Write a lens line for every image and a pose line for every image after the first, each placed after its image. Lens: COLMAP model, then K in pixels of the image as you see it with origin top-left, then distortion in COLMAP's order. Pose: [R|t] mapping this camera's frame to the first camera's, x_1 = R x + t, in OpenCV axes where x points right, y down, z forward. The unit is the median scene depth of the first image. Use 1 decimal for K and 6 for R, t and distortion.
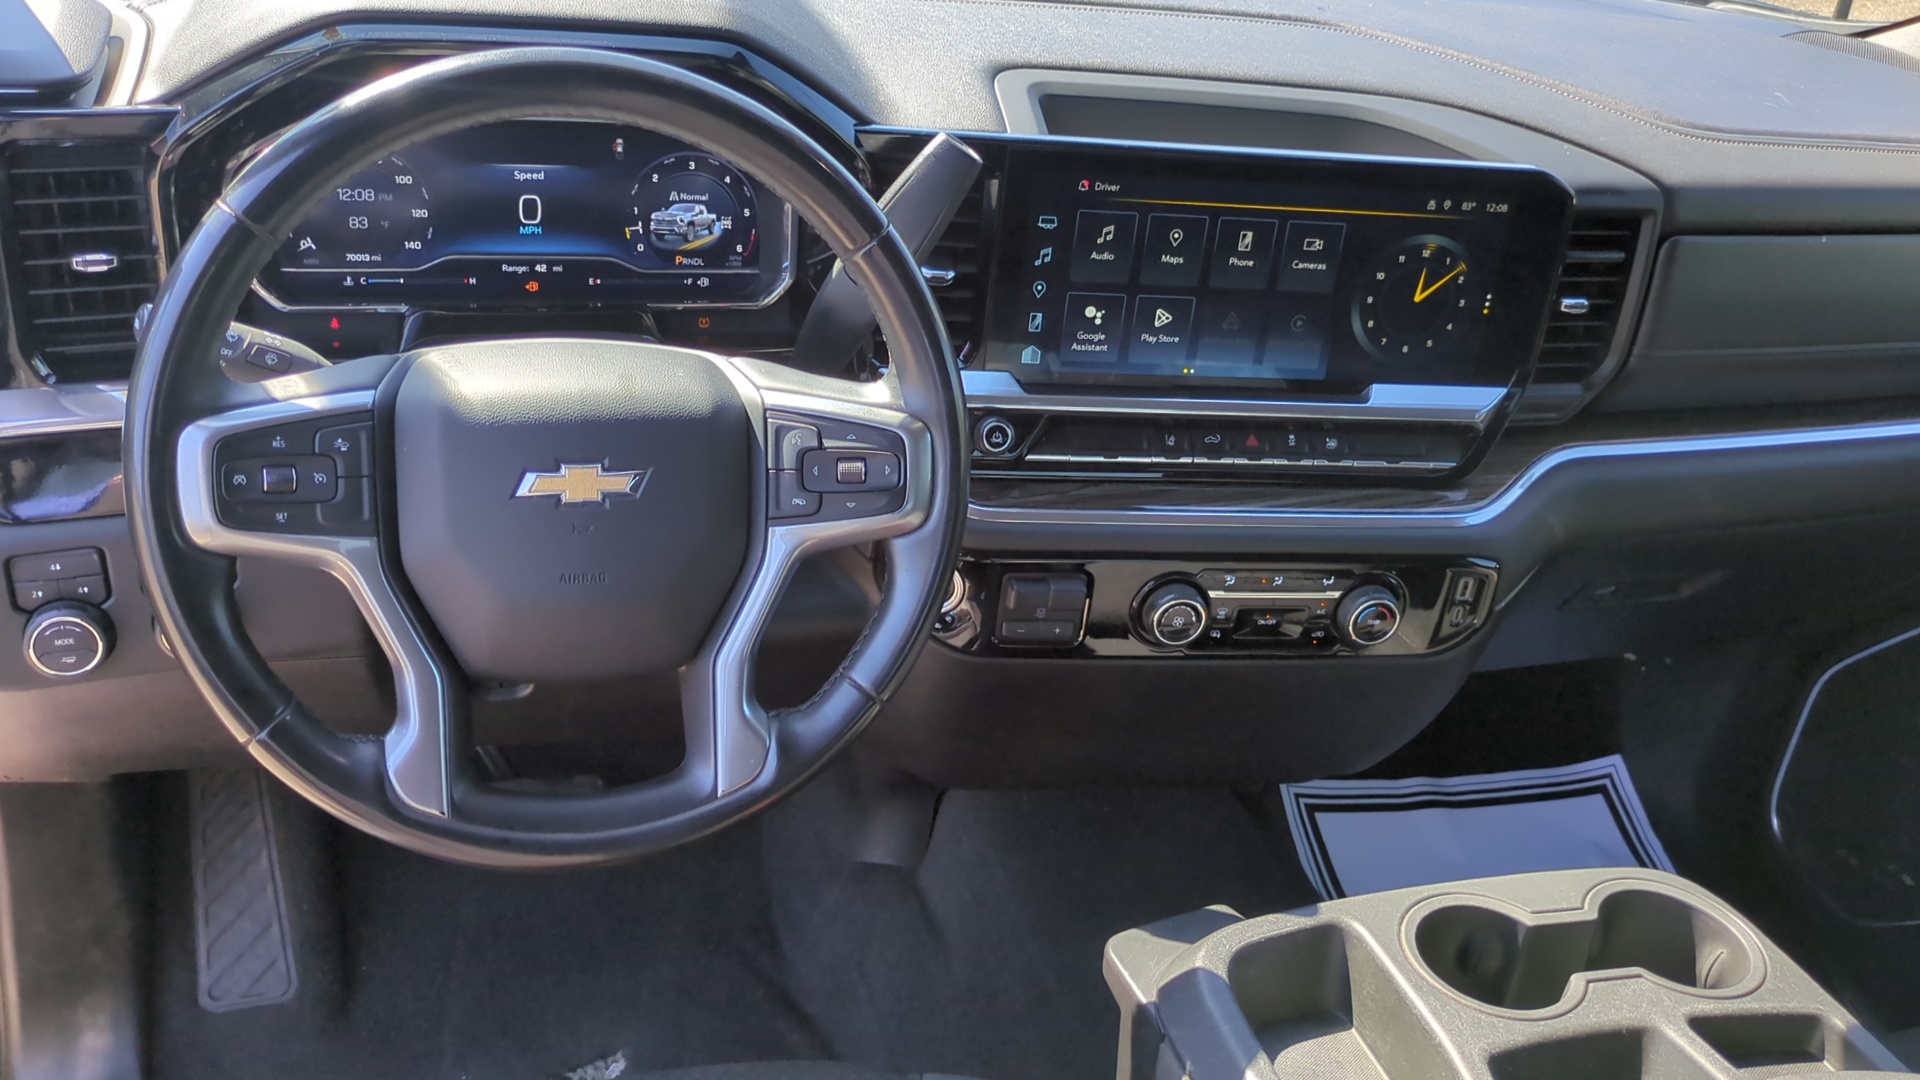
lens RADIAL K [[1659.6, 0, 972.8], [0, 1659.6, 542.1], [0, 0, 1]] dist [0.007446, -0.000706]
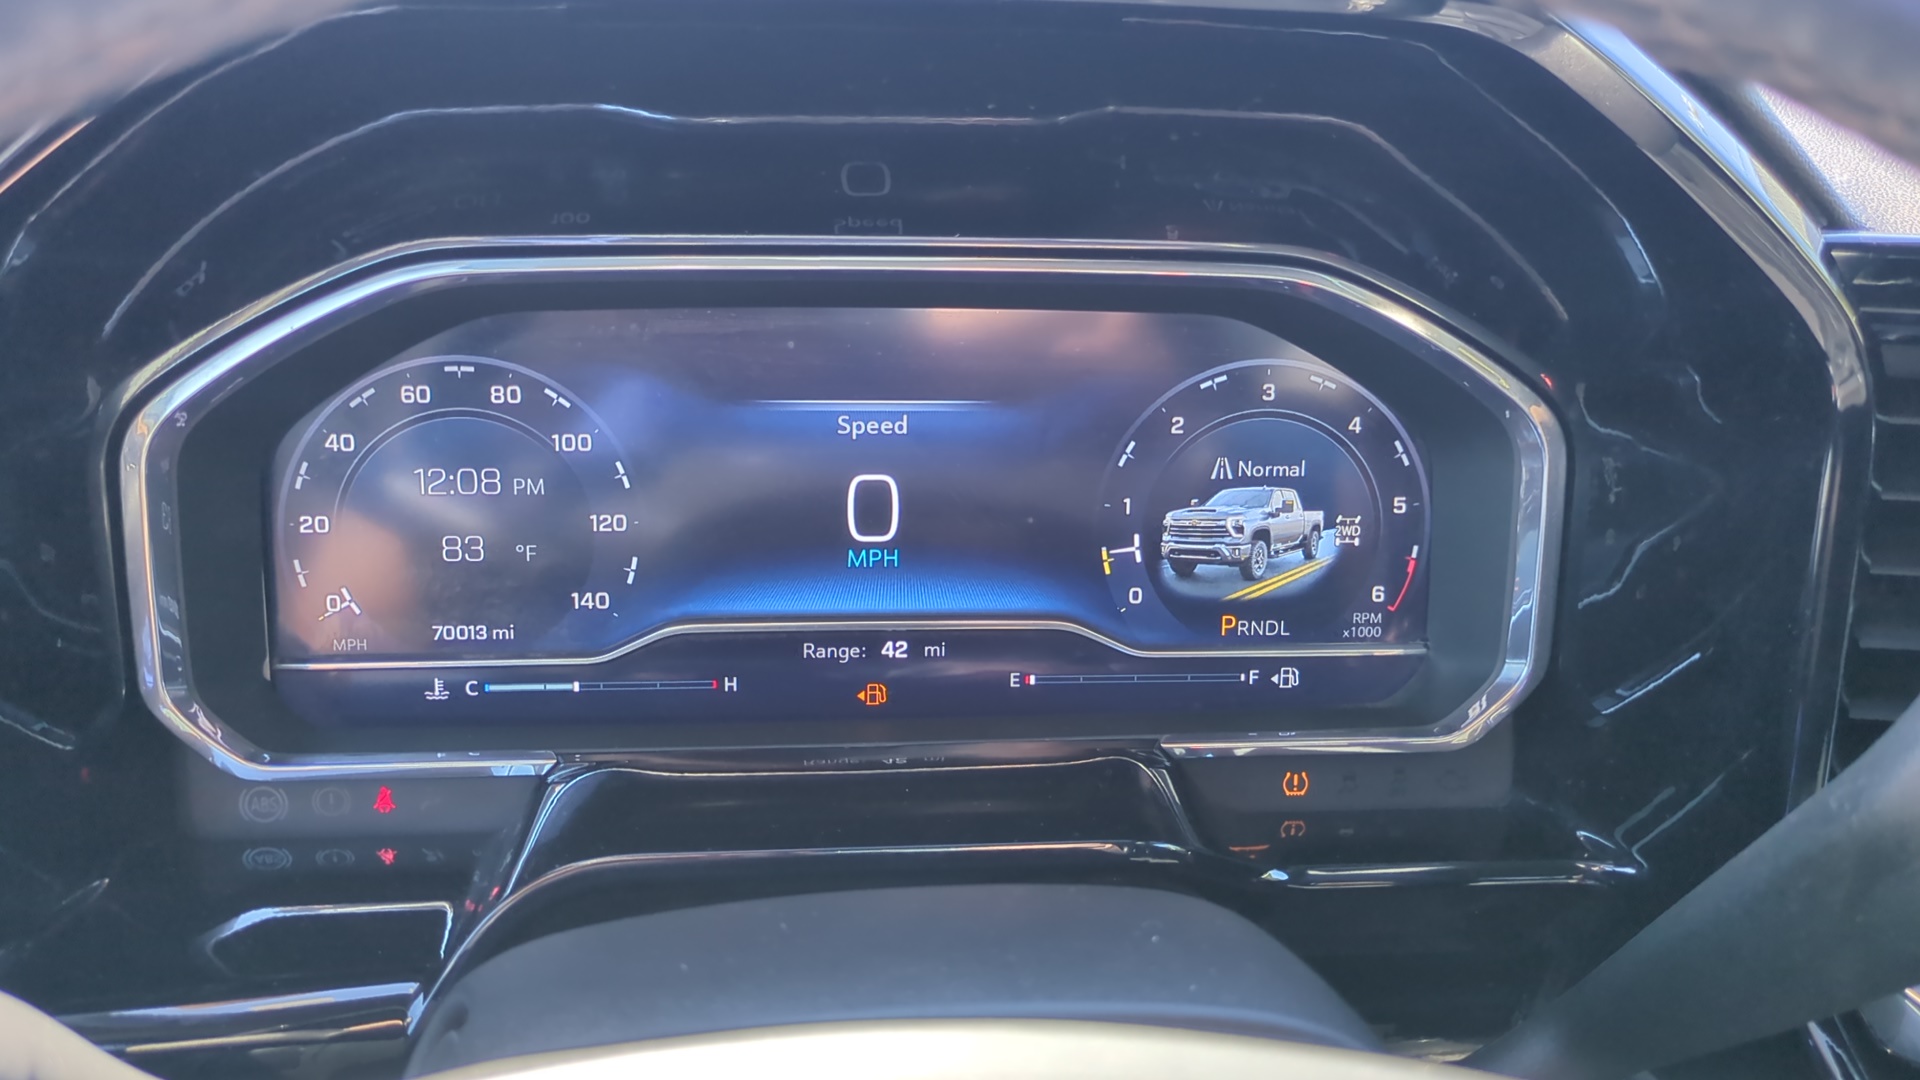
lens RADIAL K [[1465.5, 0, 960.7], [0, 1465.5, 541.0], [0, 0, 1]] dist [0.020303, -0.039976]
pose [[0.972730, -0.021554, -0.230937, -0.159915], [-0.024592, 0.980476, -0.195097, -0.120797], [0.230633, 0.195456, 0.953208, 0.652096]]
